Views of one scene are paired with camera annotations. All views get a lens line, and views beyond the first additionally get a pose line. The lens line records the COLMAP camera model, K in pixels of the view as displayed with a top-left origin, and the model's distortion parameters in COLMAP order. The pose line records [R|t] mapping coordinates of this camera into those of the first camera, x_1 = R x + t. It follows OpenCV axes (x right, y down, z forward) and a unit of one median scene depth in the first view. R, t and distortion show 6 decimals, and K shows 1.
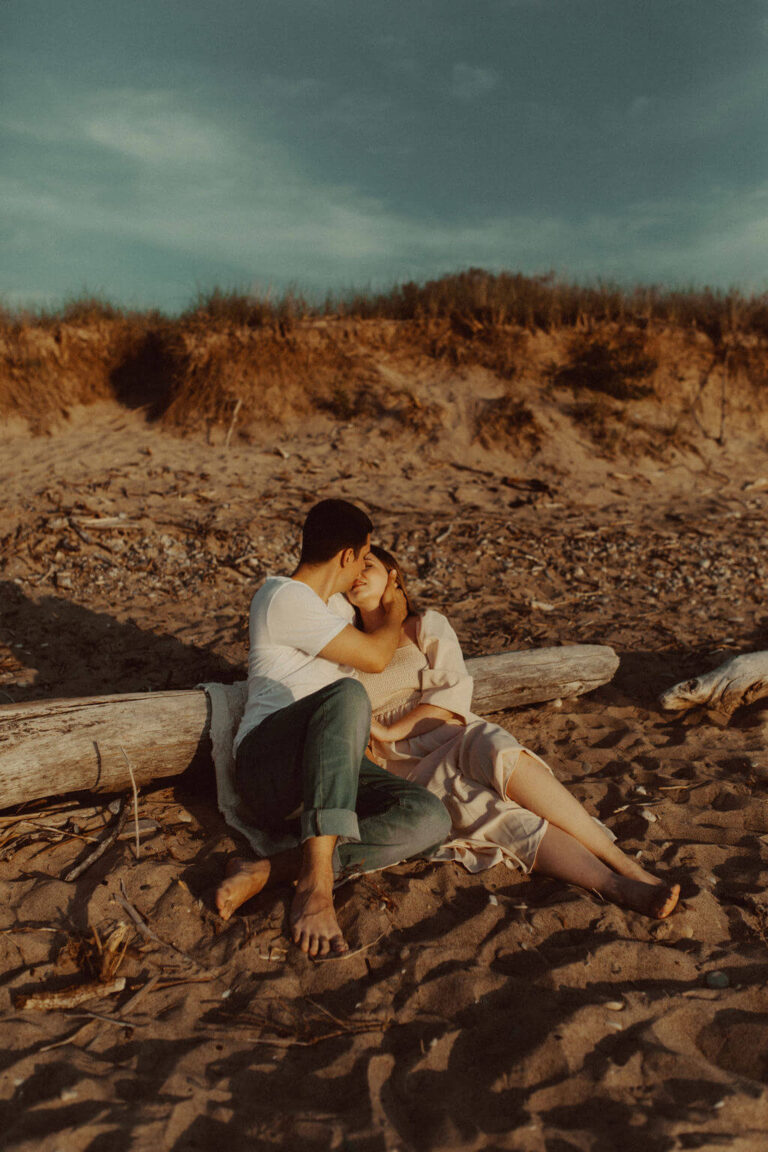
lens RADIAL K [[1081.8, 0, 384.0], [0, 1081.8, 576.0], [0, 0, 1]] dist [-0.004370, 0.003717]
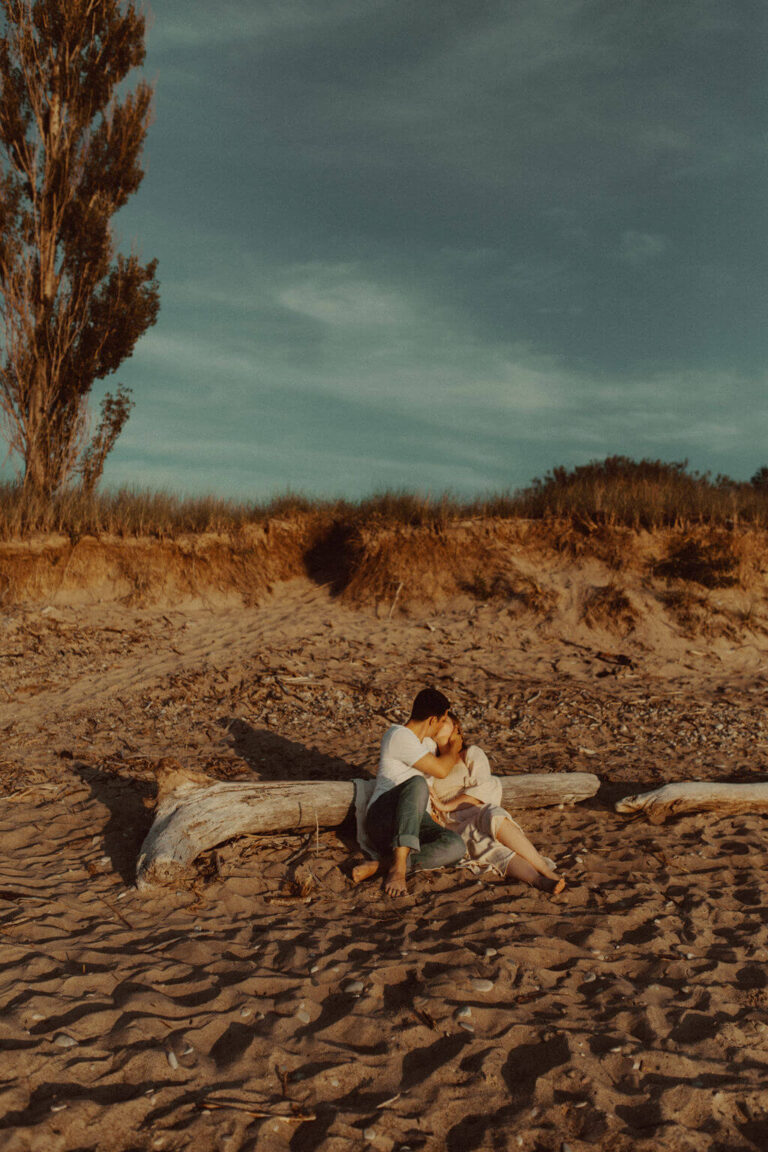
lens RADIAL K [[1081.8, 0, 384.0], [0, 1081.8, 576.0], [0, 0, 1]] dist [-0.004370, 0.003717]
pose [[0.986474, 0.020106, -0.162680, 0.092632], [-0.041369, 0.990860, -0.128392, -0.006736], [0.158611, 0.133385, 0.978290, -0.443965]]
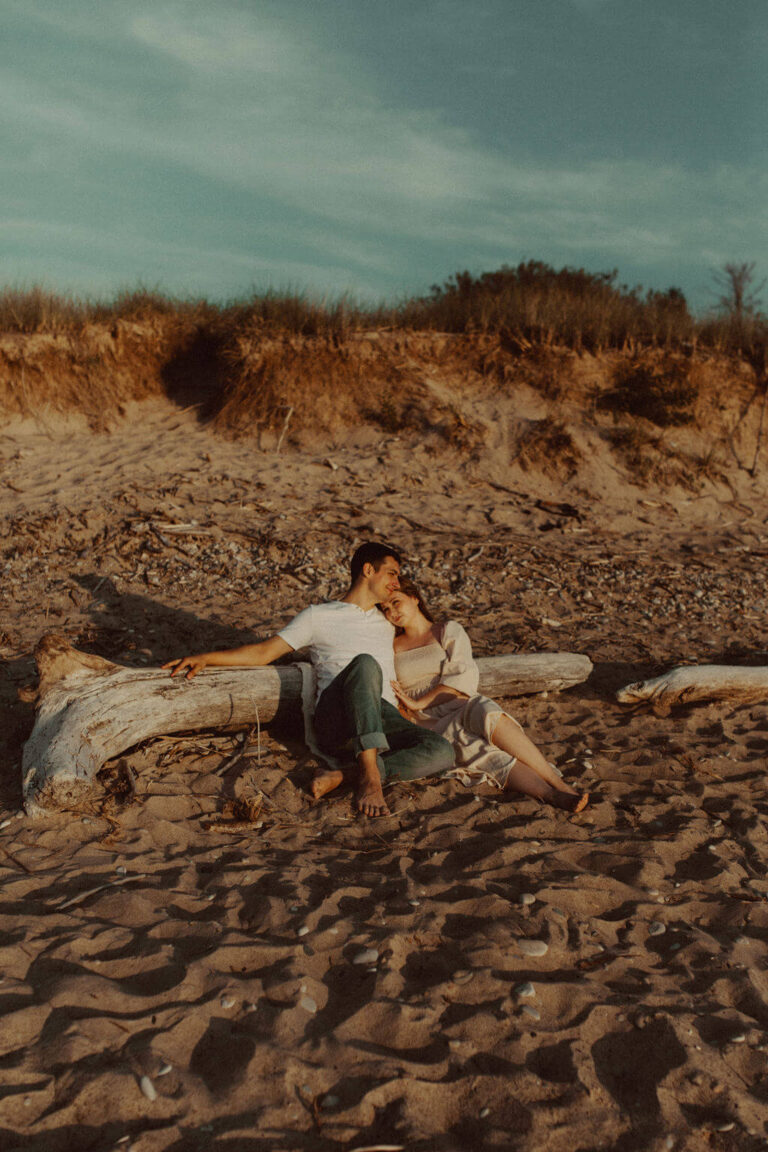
lens RADIAL K [[1237.5, 0, 399.3], [0, 1237.5, 655.5], [0, 0, 1]] dist [-0.001705, -0.000794]
pose [[0.998363, 0.055635, -0.013294, -0.001864], [-0.054679, 0.996462, 0.063826, -0.012209], [0.016798, -0.062994, 0.997873, -0.326063]]
